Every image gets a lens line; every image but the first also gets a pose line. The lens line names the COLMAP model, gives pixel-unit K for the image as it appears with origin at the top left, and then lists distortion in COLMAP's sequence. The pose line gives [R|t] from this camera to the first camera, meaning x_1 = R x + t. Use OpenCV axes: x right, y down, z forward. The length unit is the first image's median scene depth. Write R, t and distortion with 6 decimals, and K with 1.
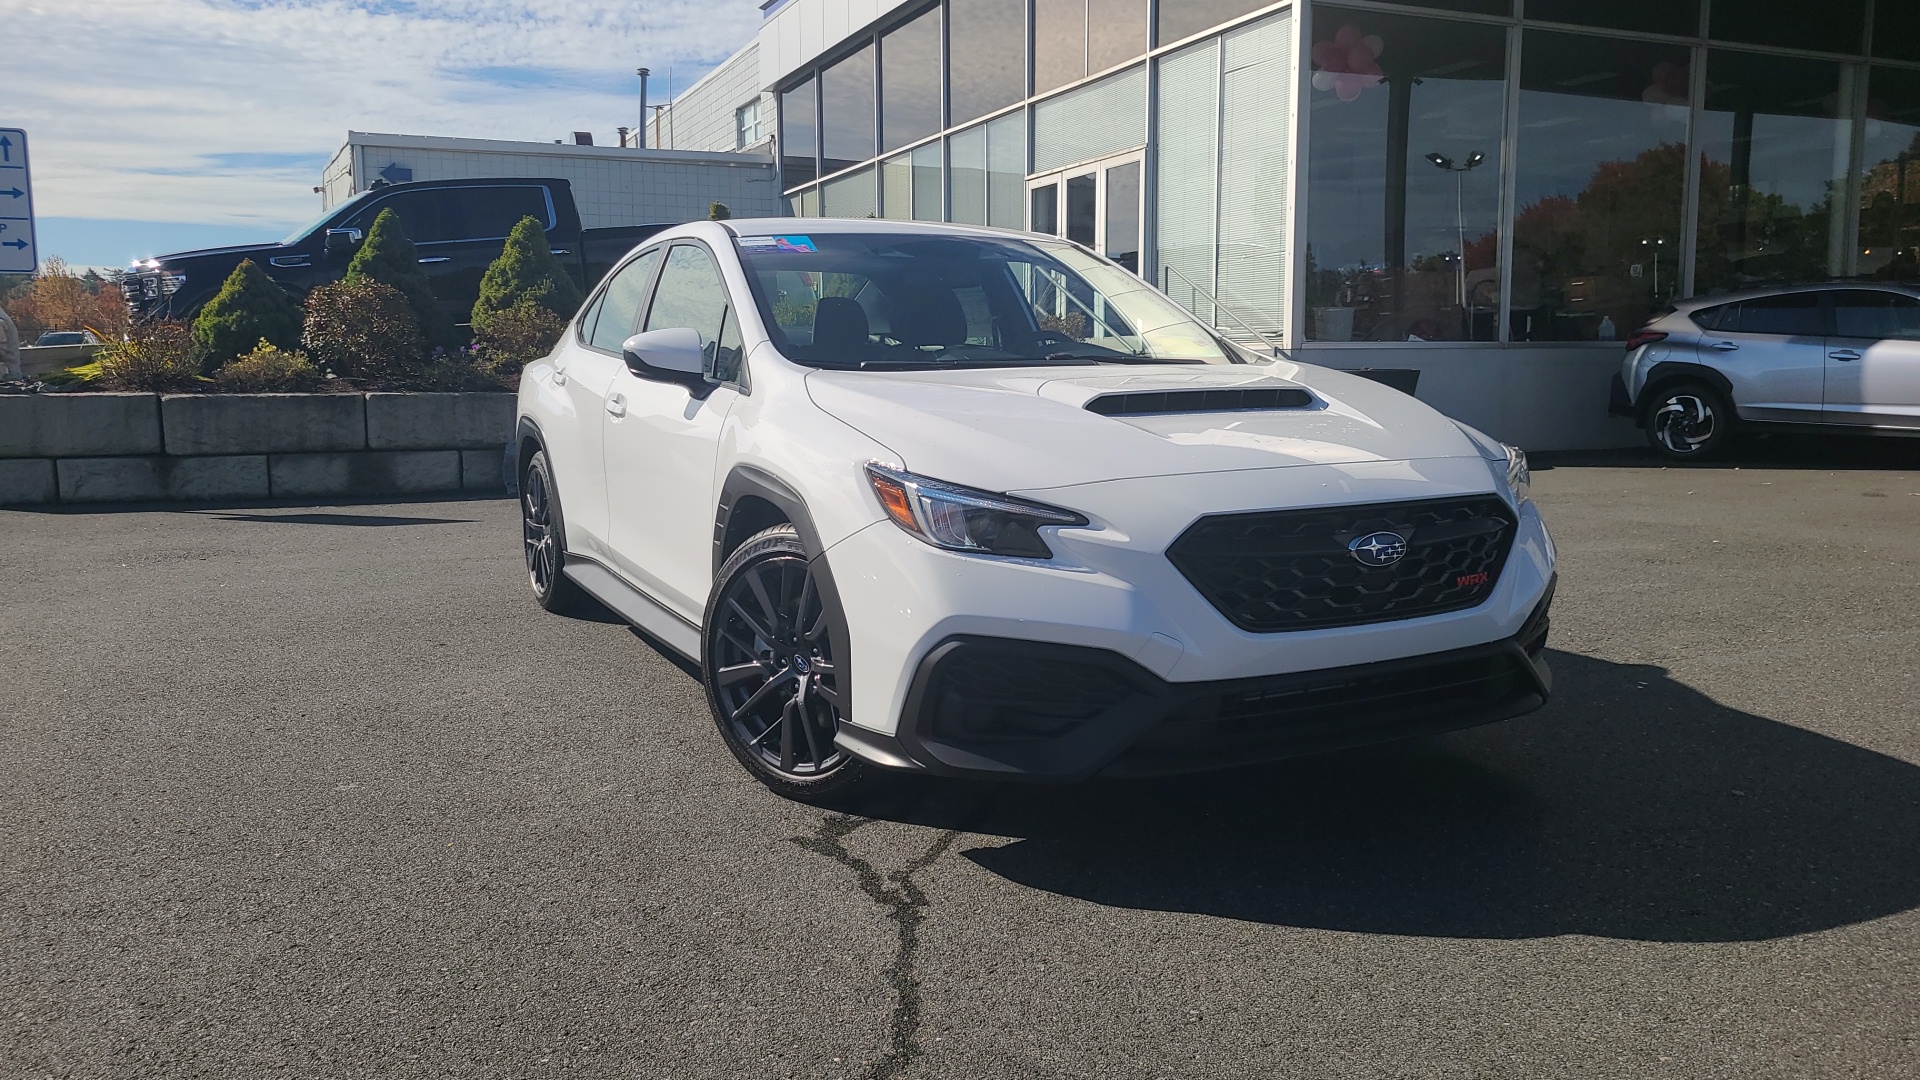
lens RADIAL K [[1416.5, 0, 925.2], [0, 1416.5, 539.8], [0, 0, 1]] dist [0.043086, -0.025703]
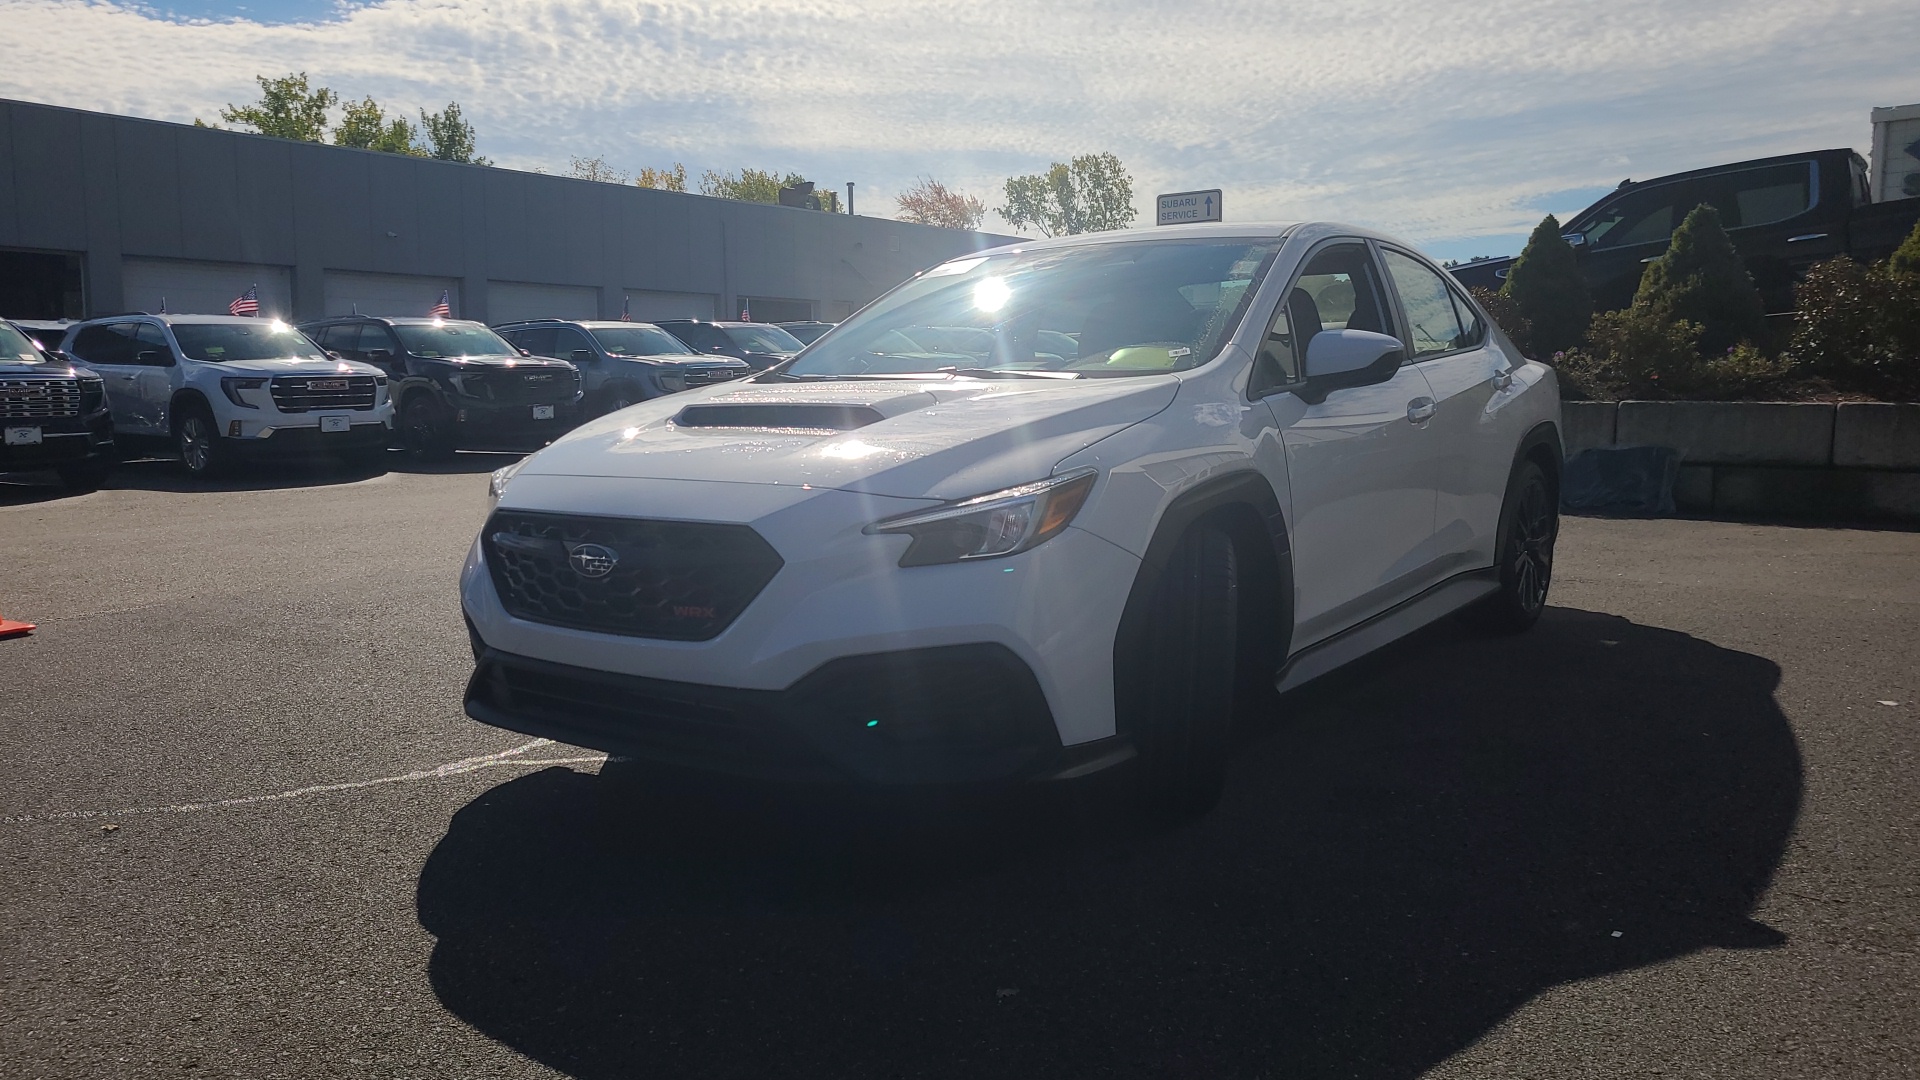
lens RADIAL K [[1435.3, 0, 953.9], [0, 1435.3, 529.1], [0, 0, 1]] dist [0.034559, -0.014410]
pose [[0.441373, 0.093354, -0.892454, 0.163310], [-0.103032, 0.993268, 0.052944, -0.011834], [0.891389, 0.068583, 0.448020, 0.090475]]
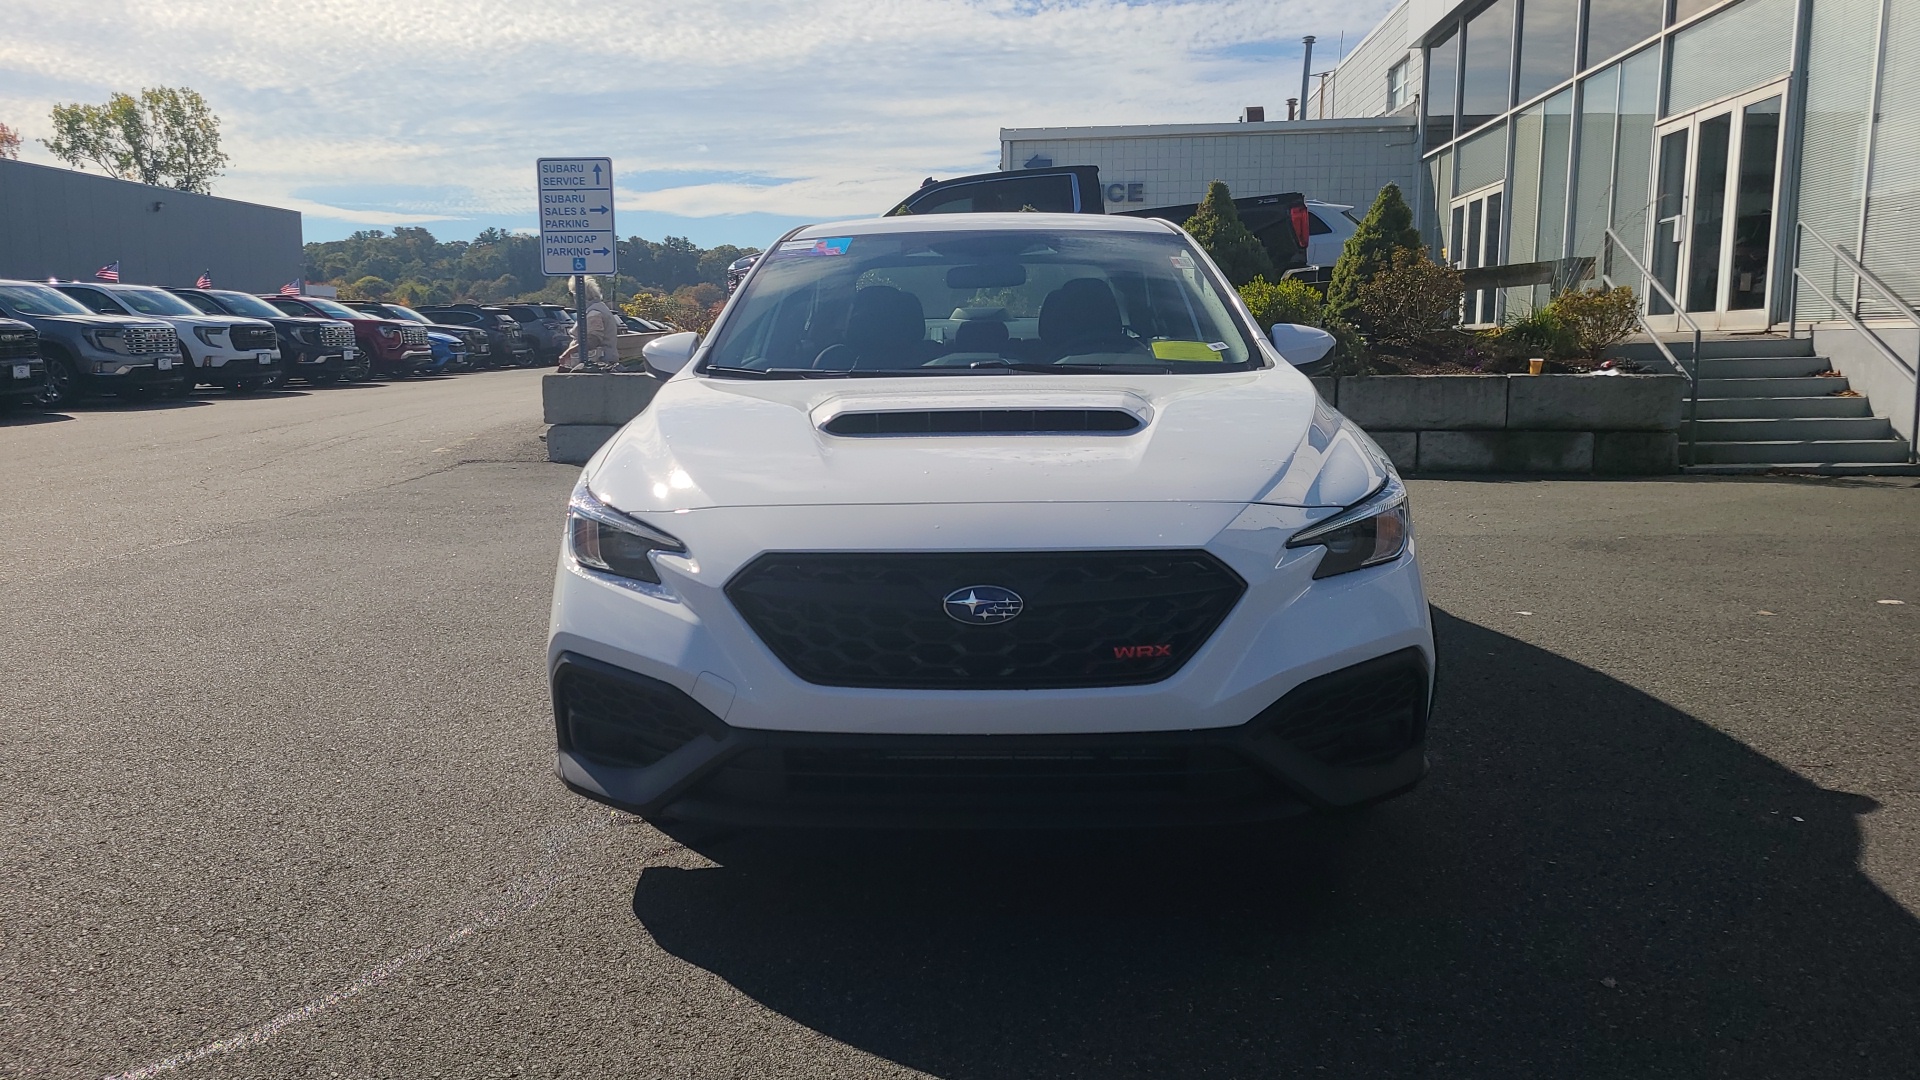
lens RADIAL K [[1416.5, 0, 925.2], [0, 1416.5, 539.8], [0, 0, 1]] dist [0.043086, -0.025703]
pose [[0.870770, 0.068201, -0.486938, 0.083967], [-0.058839, 0.997671, 0.034515, -0.007238], [0.488157, -0.001404, 0.872754, 0.026946]]
